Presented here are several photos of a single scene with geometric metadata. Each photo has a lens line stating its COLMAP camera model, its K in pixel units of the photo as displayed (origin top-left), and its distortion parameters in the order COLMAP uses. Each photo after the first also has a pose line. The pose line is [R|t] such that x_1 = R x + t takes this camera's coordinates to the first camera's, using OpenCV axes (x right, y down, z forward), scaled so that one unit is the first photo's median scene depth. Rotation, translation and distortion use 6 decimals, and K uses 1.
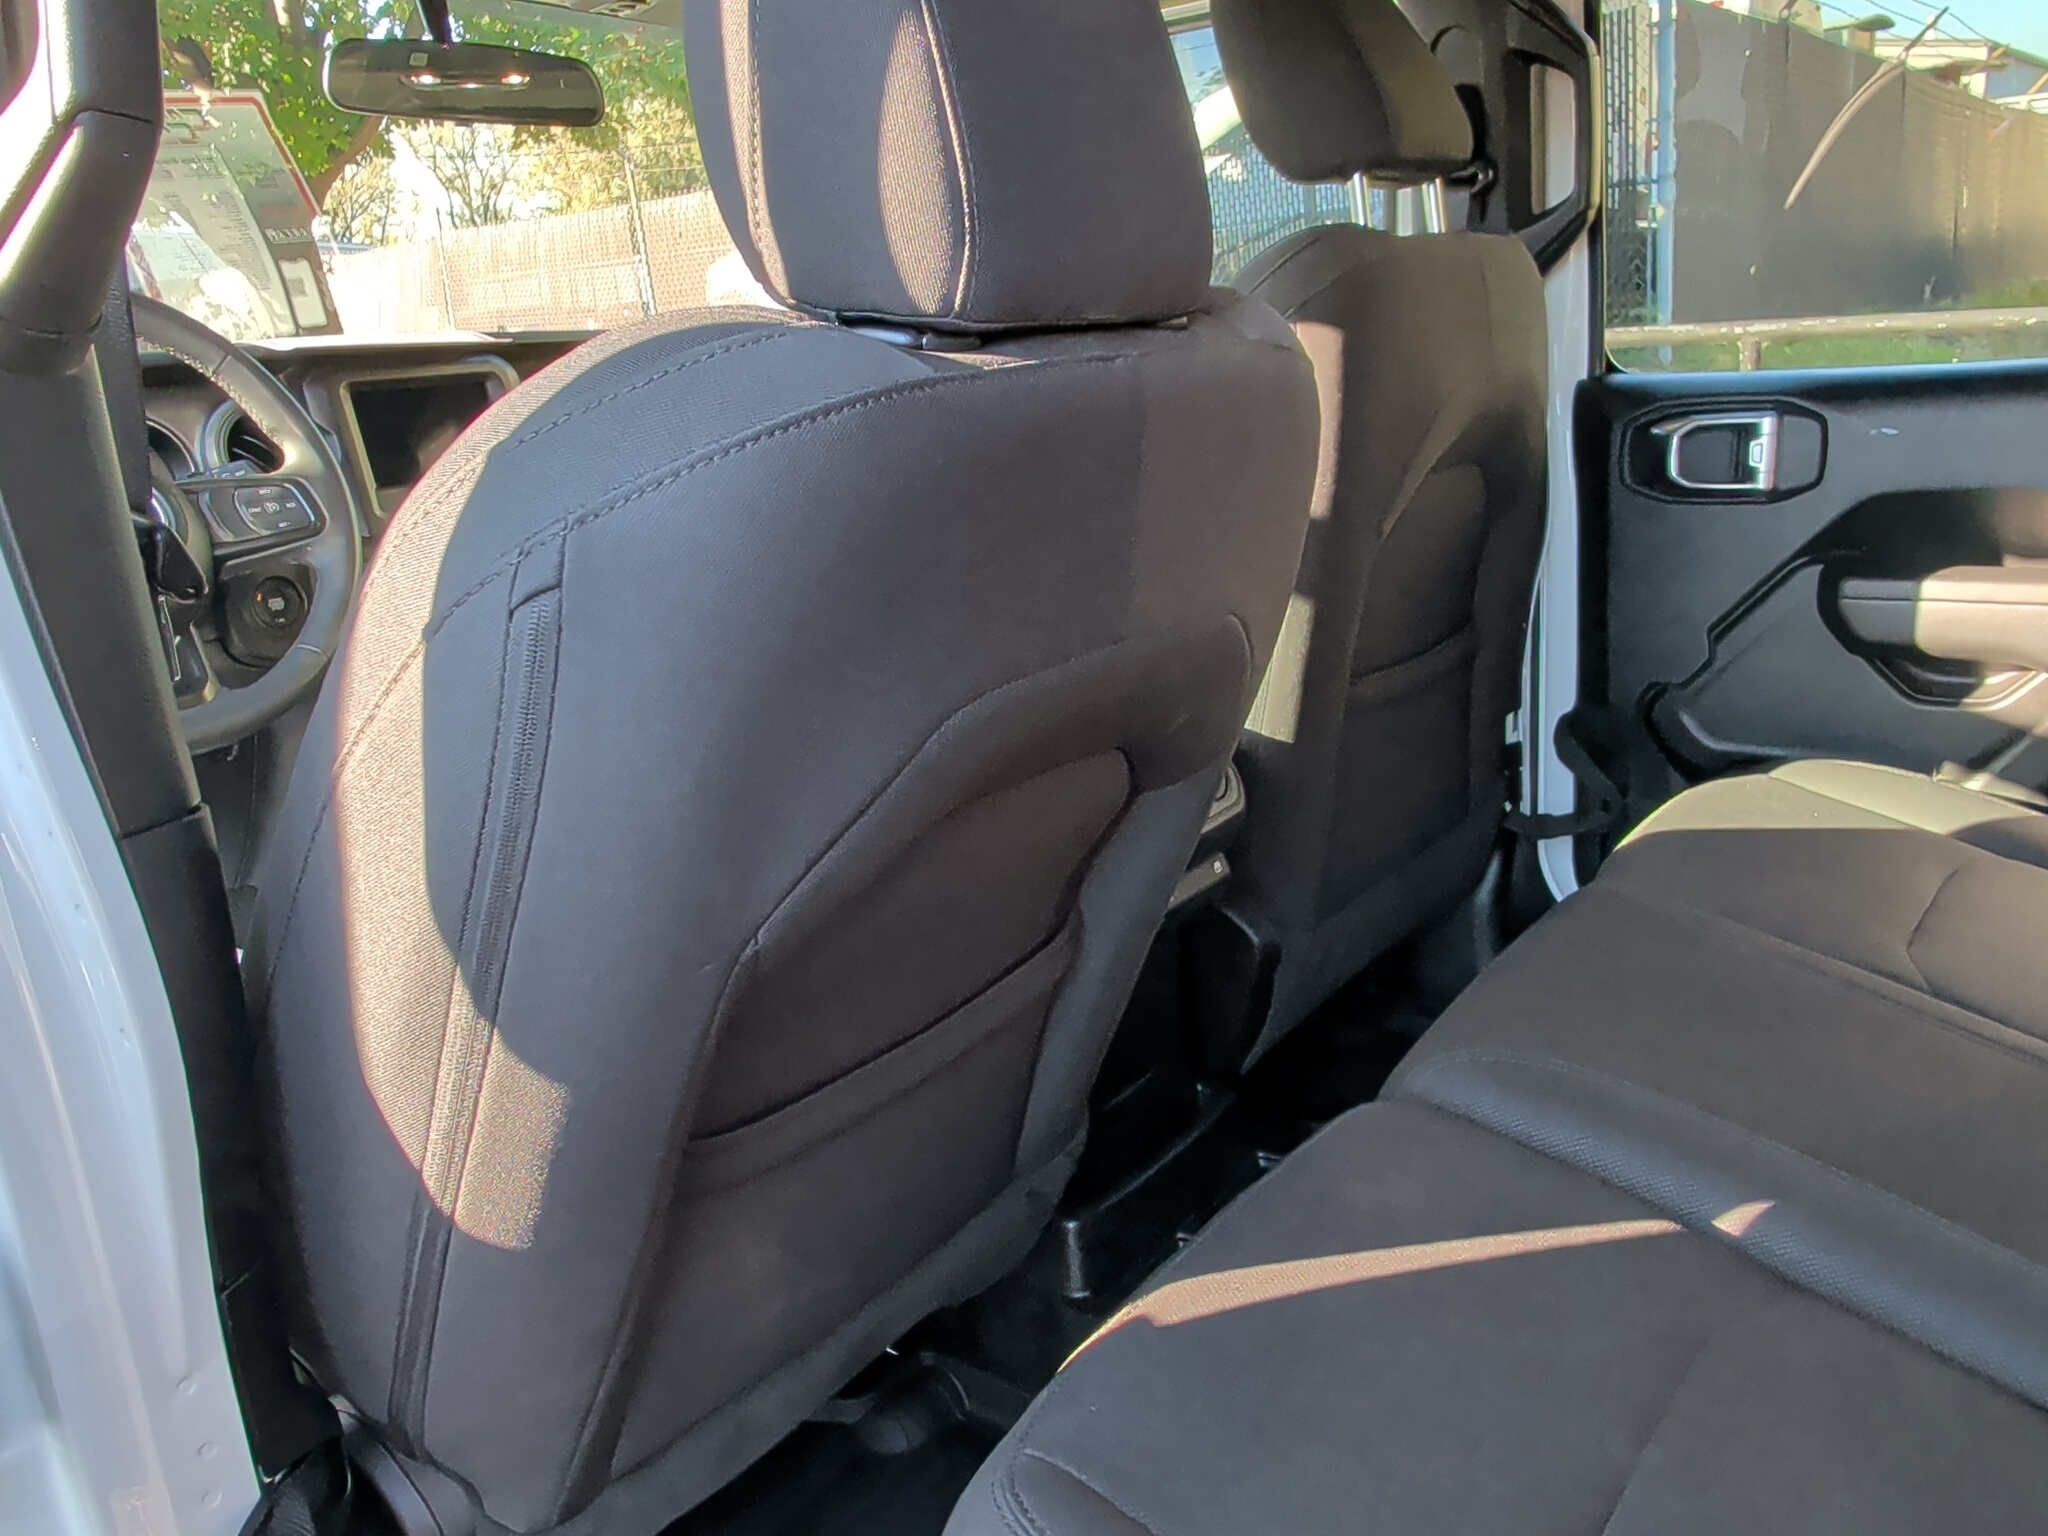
lens RADIAL K [[1575.6, 0, 1043.7], [0, 1575.6, 785.6], [0, 0, 1]] dist [-0.000168, -0.001534]
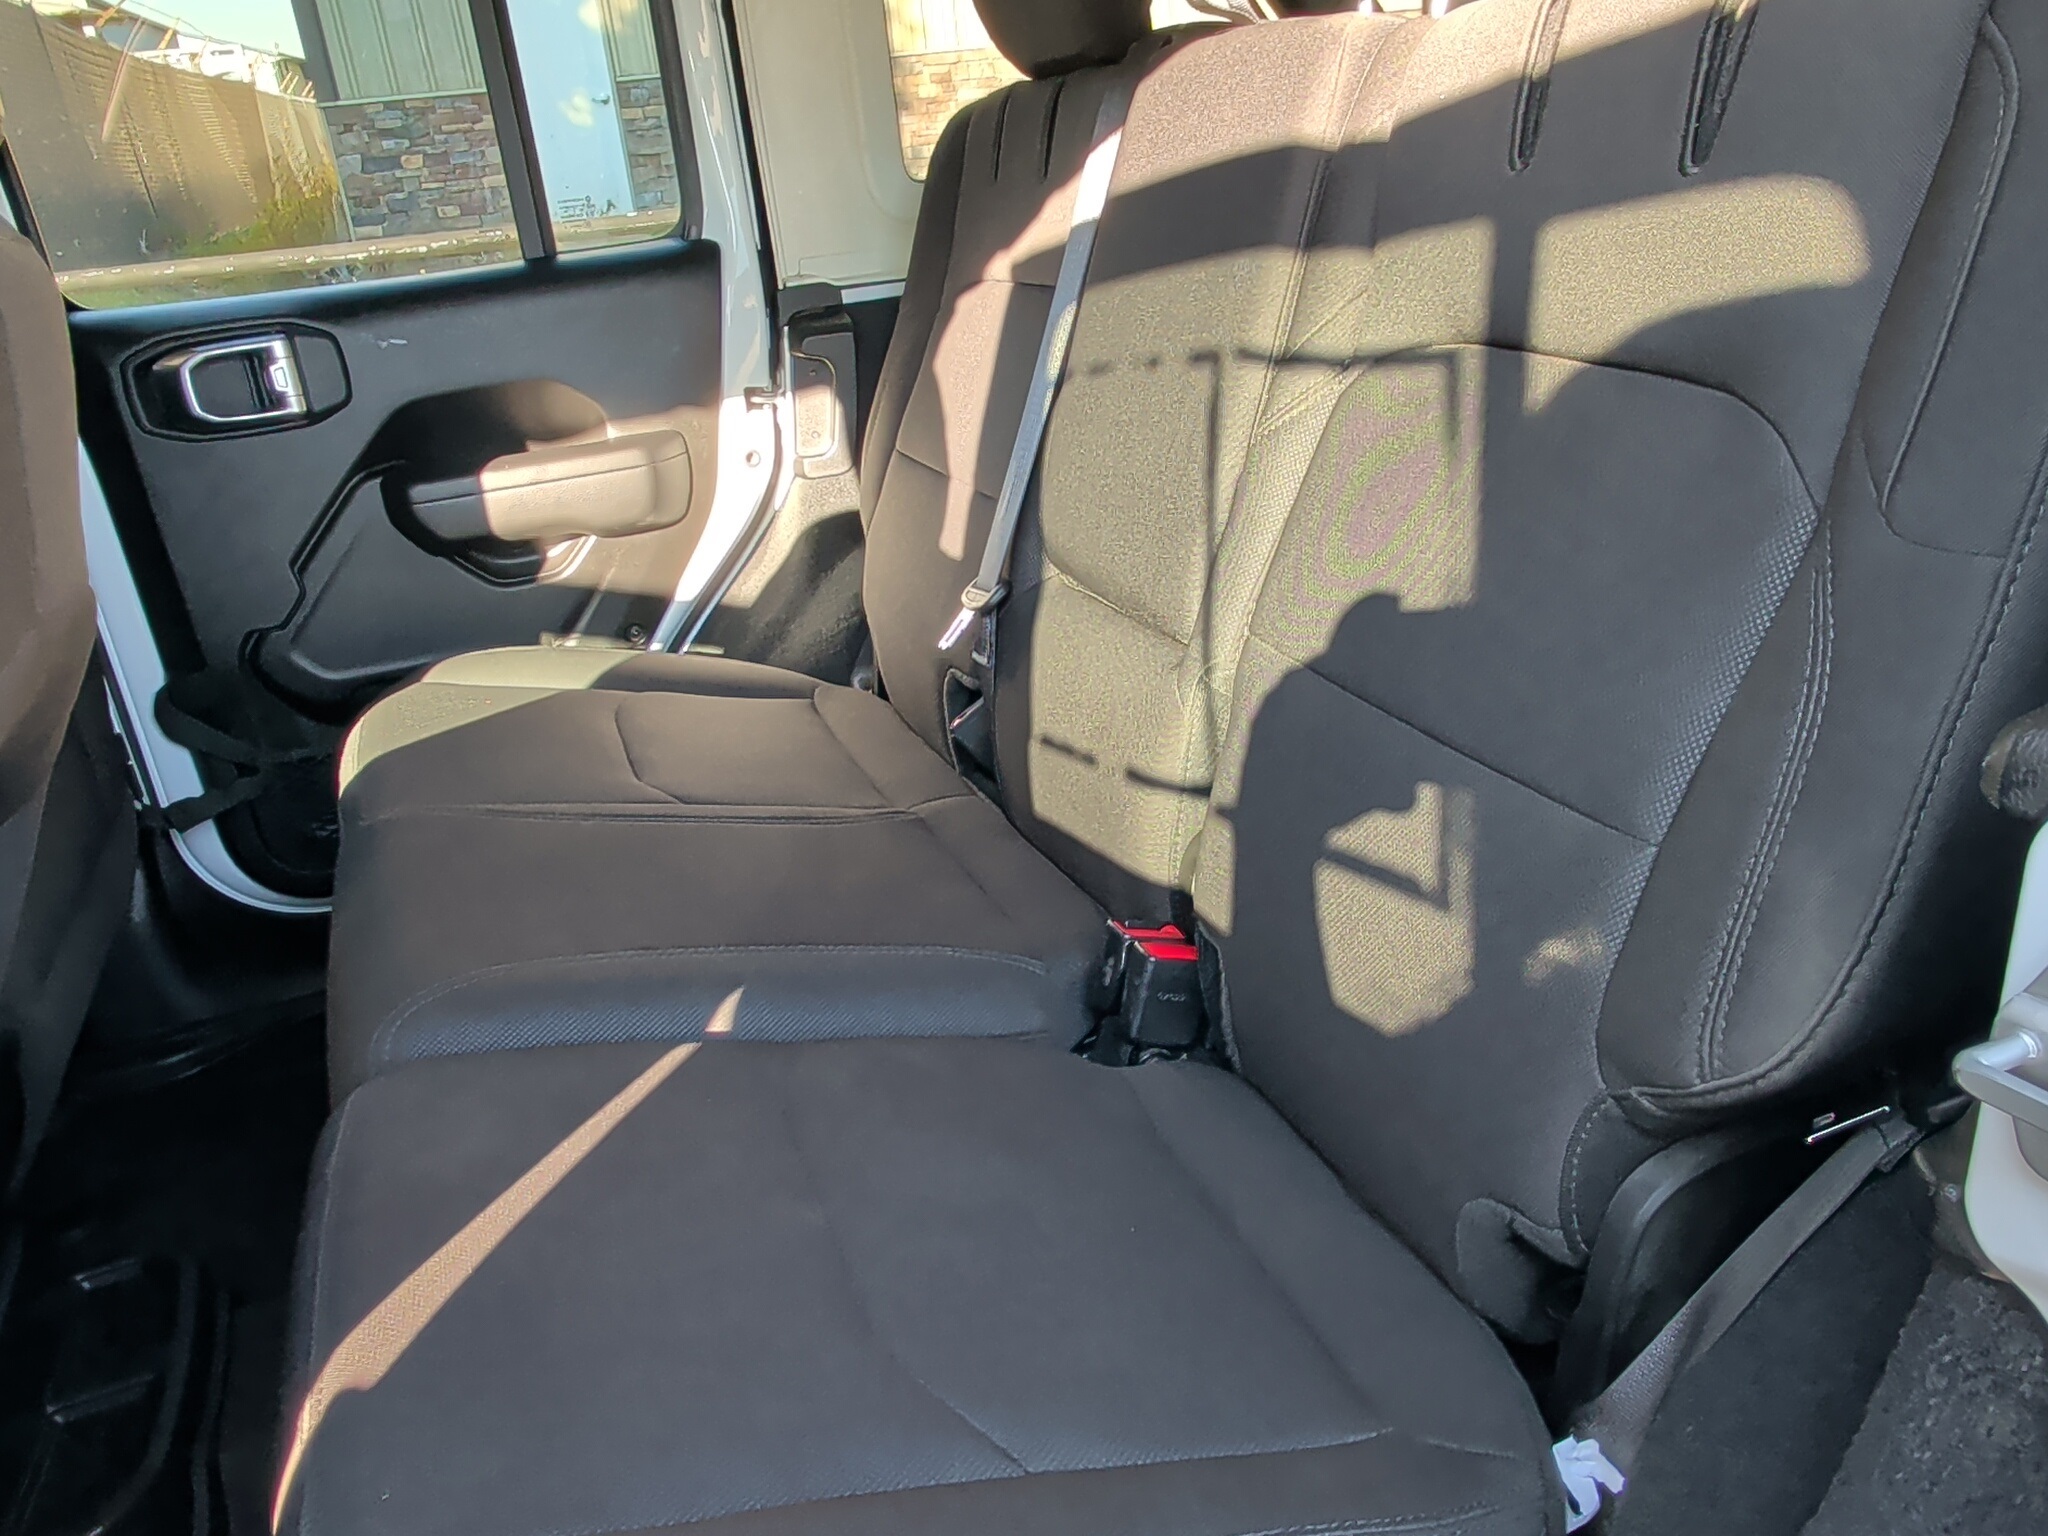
lens RADIAL K [[1570.7, 0, 1047.5], [0, 1570.7, 777.0], [0, 0, 1]] dist [0.002216, -0.004486]
pose [[0.539088, -0.306293, 0.784582, -0.136159], [0.290020, 0.942070, 0.168502, -0.002671], [-0.790742, 0.136707, 0.596689, 0.072239]]
